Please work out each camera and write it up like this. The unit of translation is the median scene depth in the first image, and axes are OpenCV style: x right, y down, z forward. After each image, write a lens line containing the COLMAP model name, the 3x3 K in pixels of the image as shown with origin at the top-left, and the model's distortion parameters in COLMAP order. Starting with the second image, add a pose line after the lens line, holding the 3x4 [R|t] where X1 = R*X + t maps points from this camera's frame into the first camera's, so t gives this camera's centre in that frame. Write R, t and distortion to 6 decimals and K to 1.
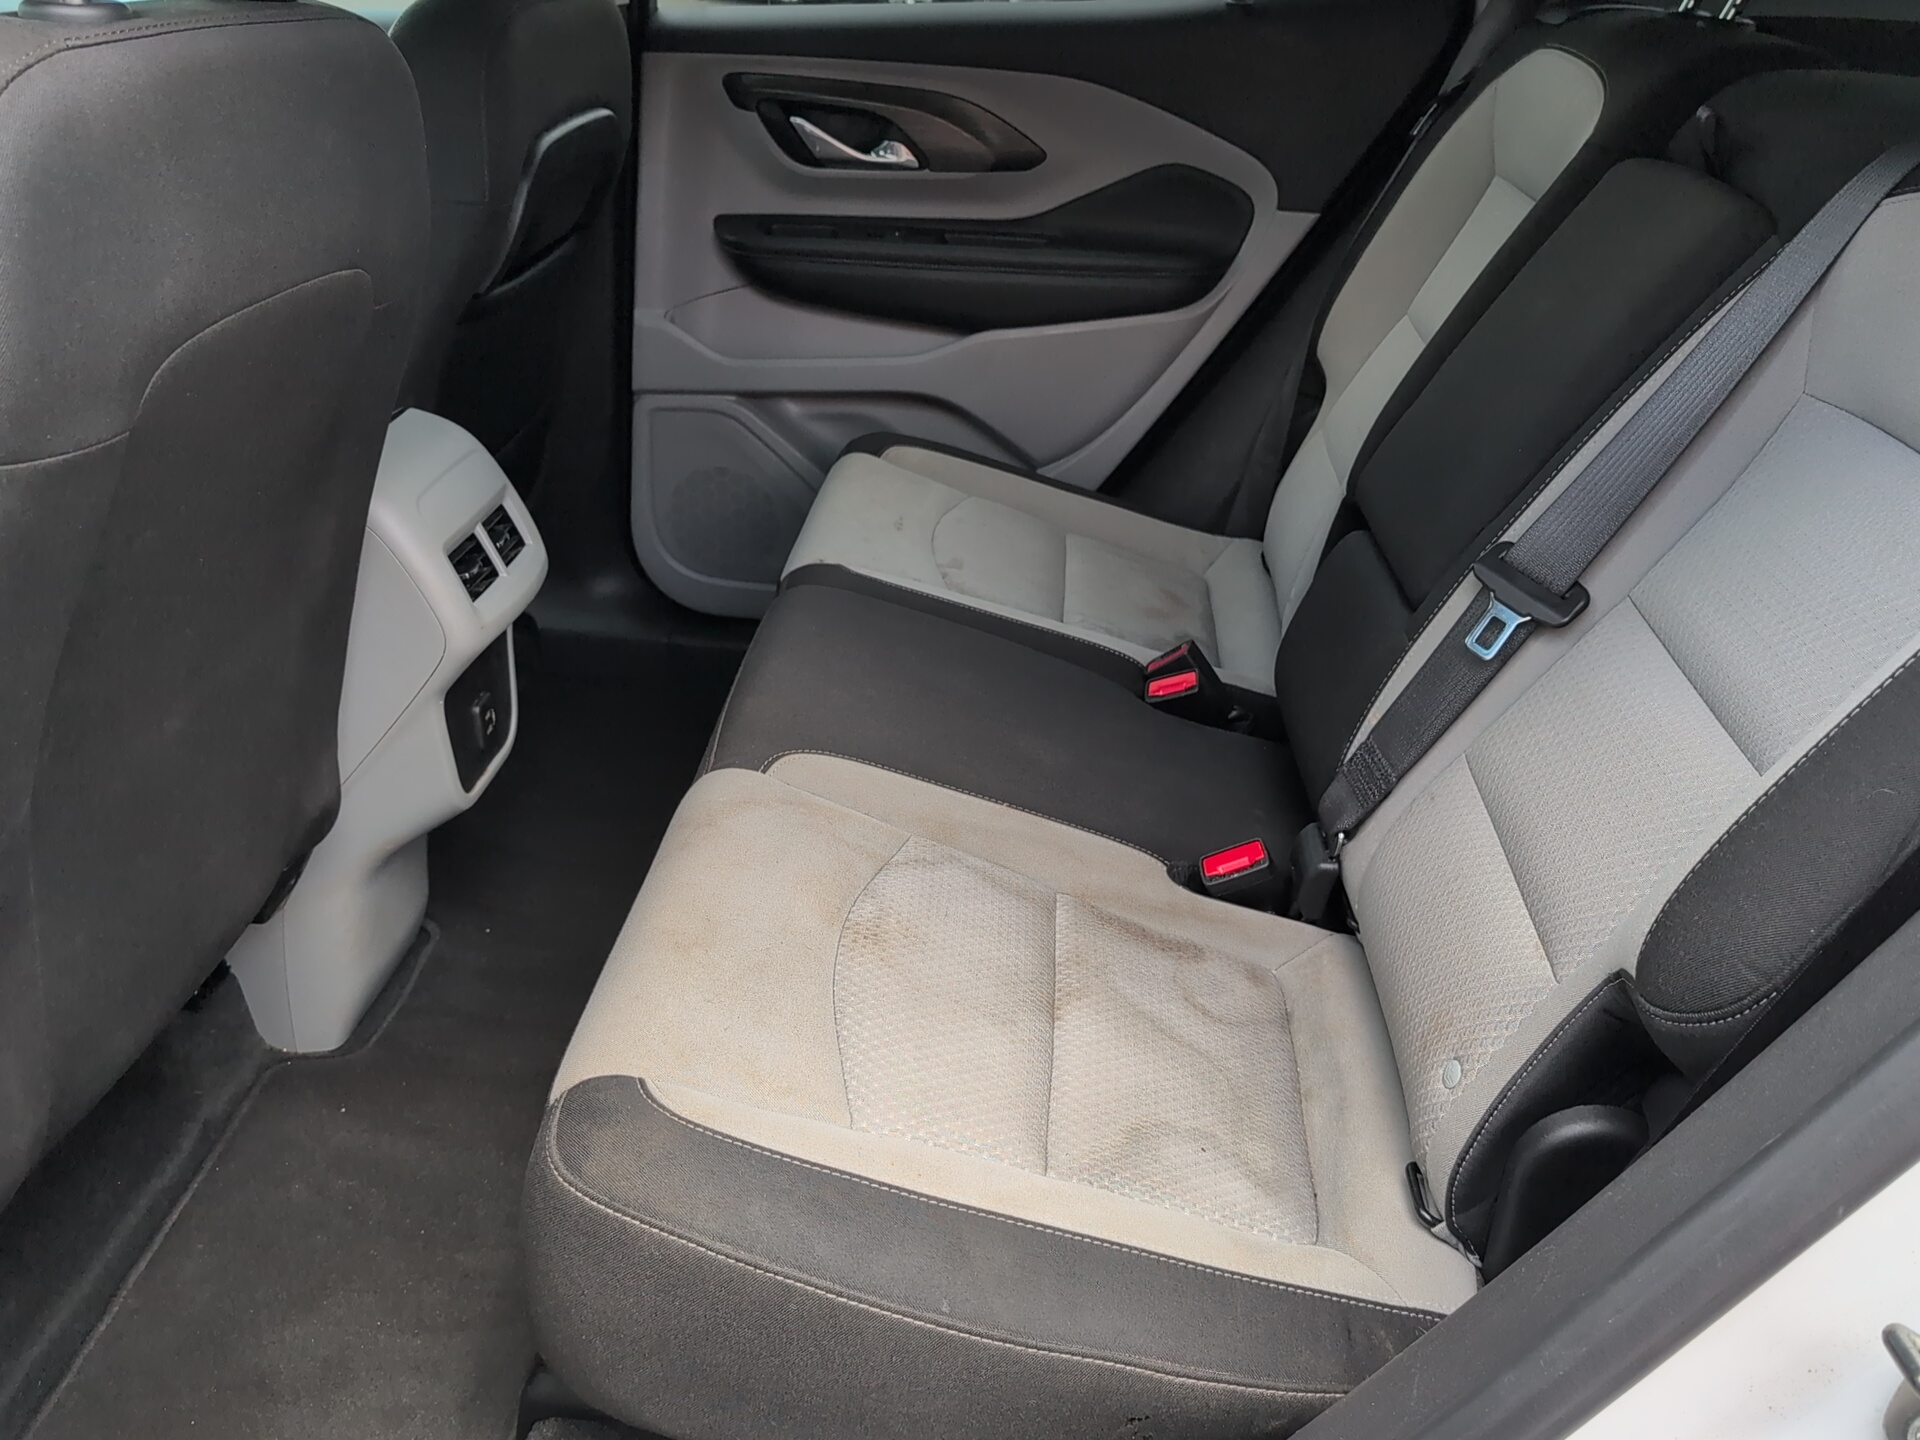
lens RADIAL K [[1604.7, 0, 960.0], [0, 1604.7, 720.0], [0, 0, 1]] dist [0.043391, -0.250401]
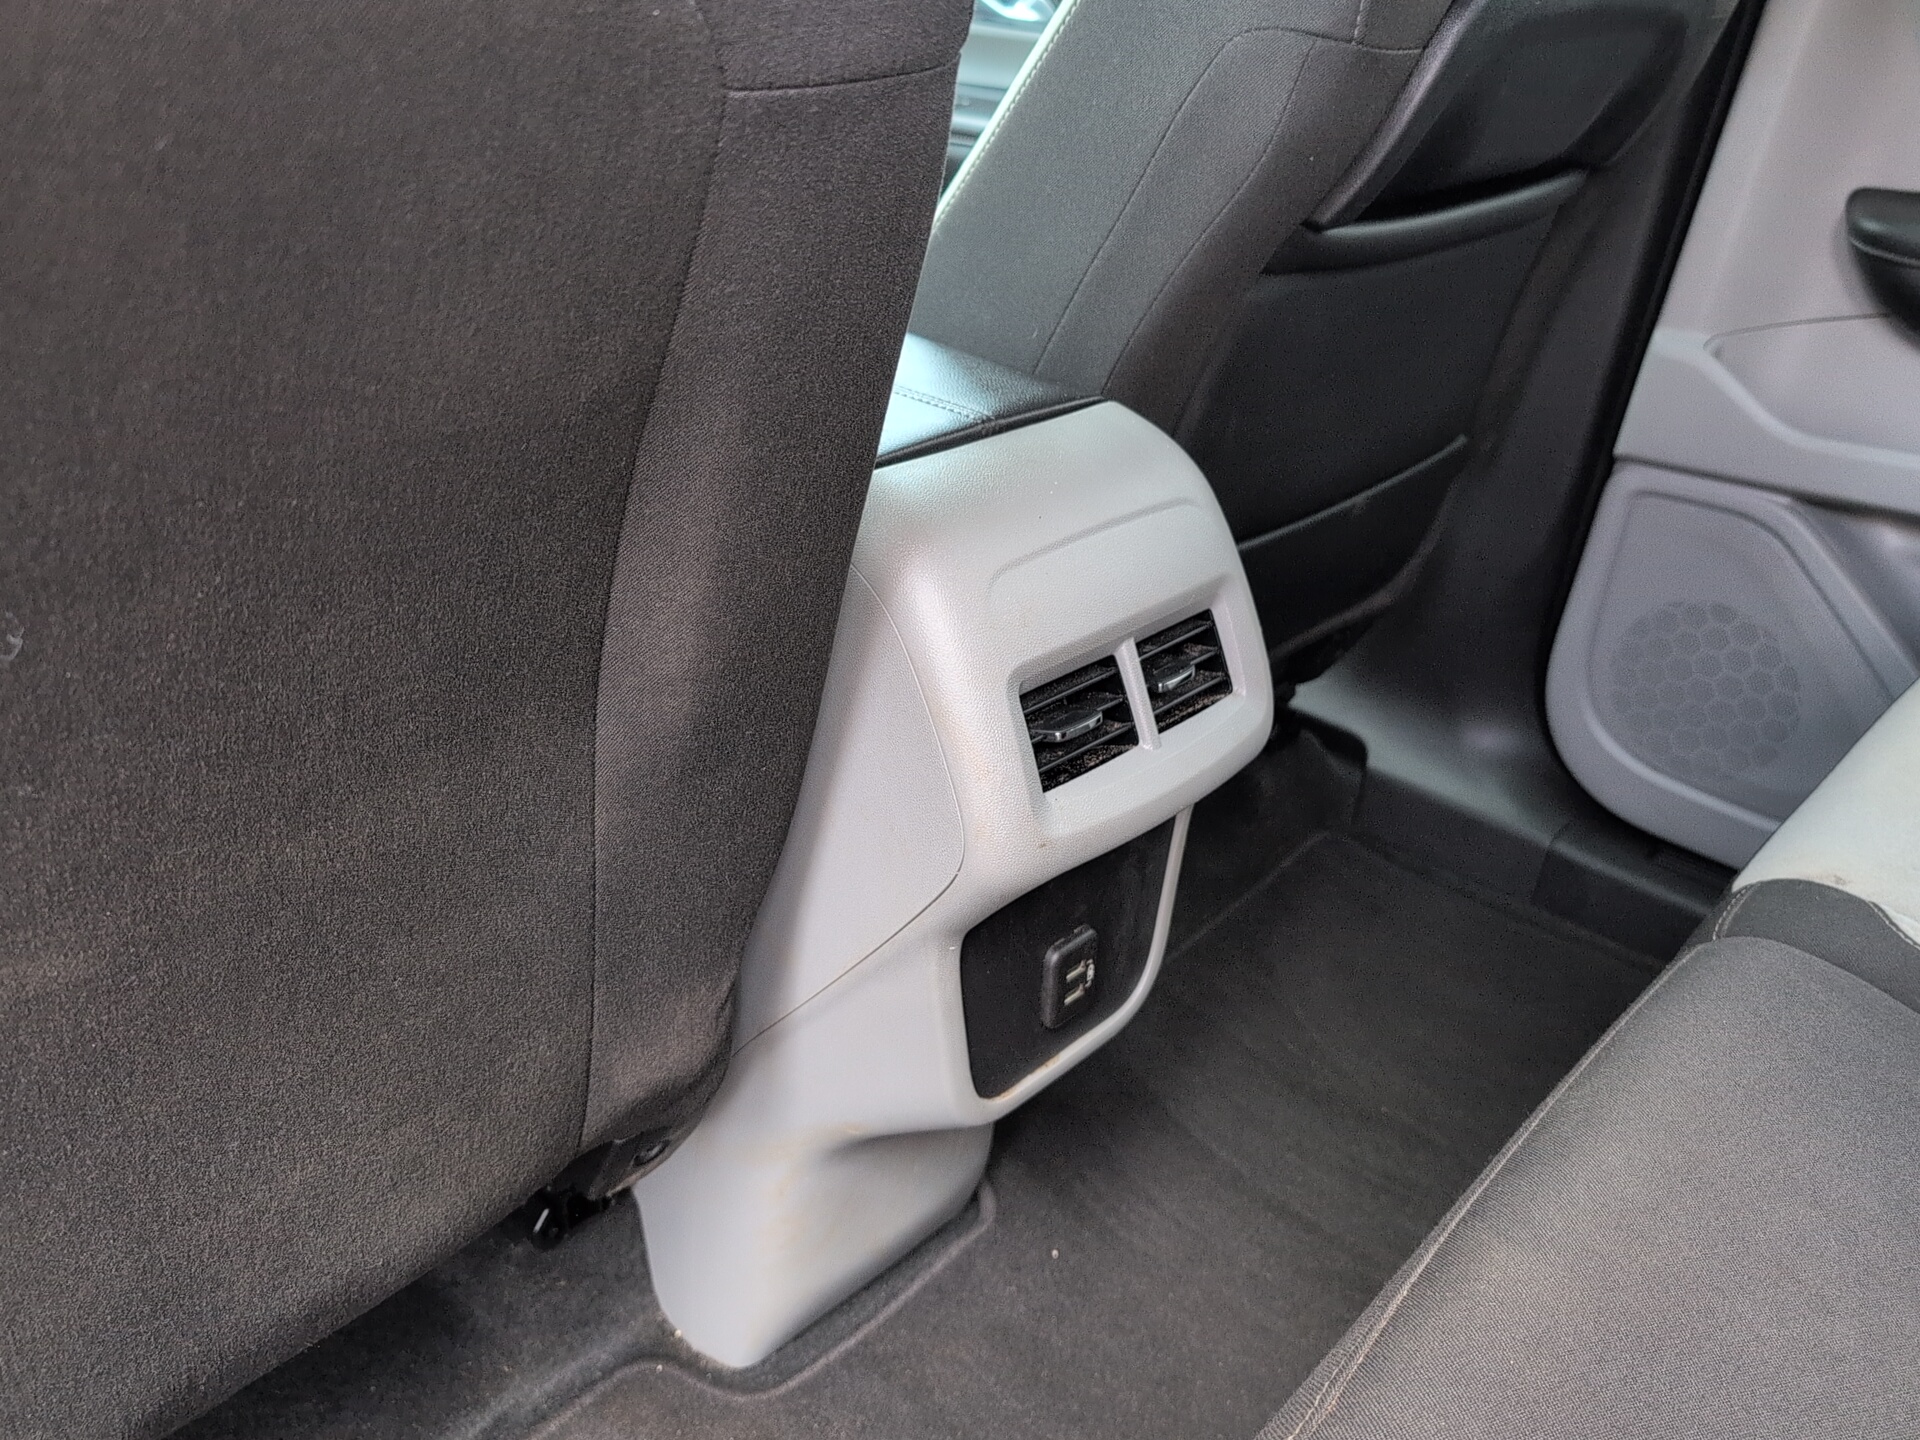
lens RADIAL K [[1440.8, 0, 1009.6], [0, 1440.8, 721.3], [0, 0, 1]] dist [0.000128, -0.001623]
pose [[0.774573, 0.280211, -0.567026, -0.055424], [-0.284366, 0.955071, 0.083522, -0.119334], [0.564954, 0.096549, 0.819454, 0.574142]]
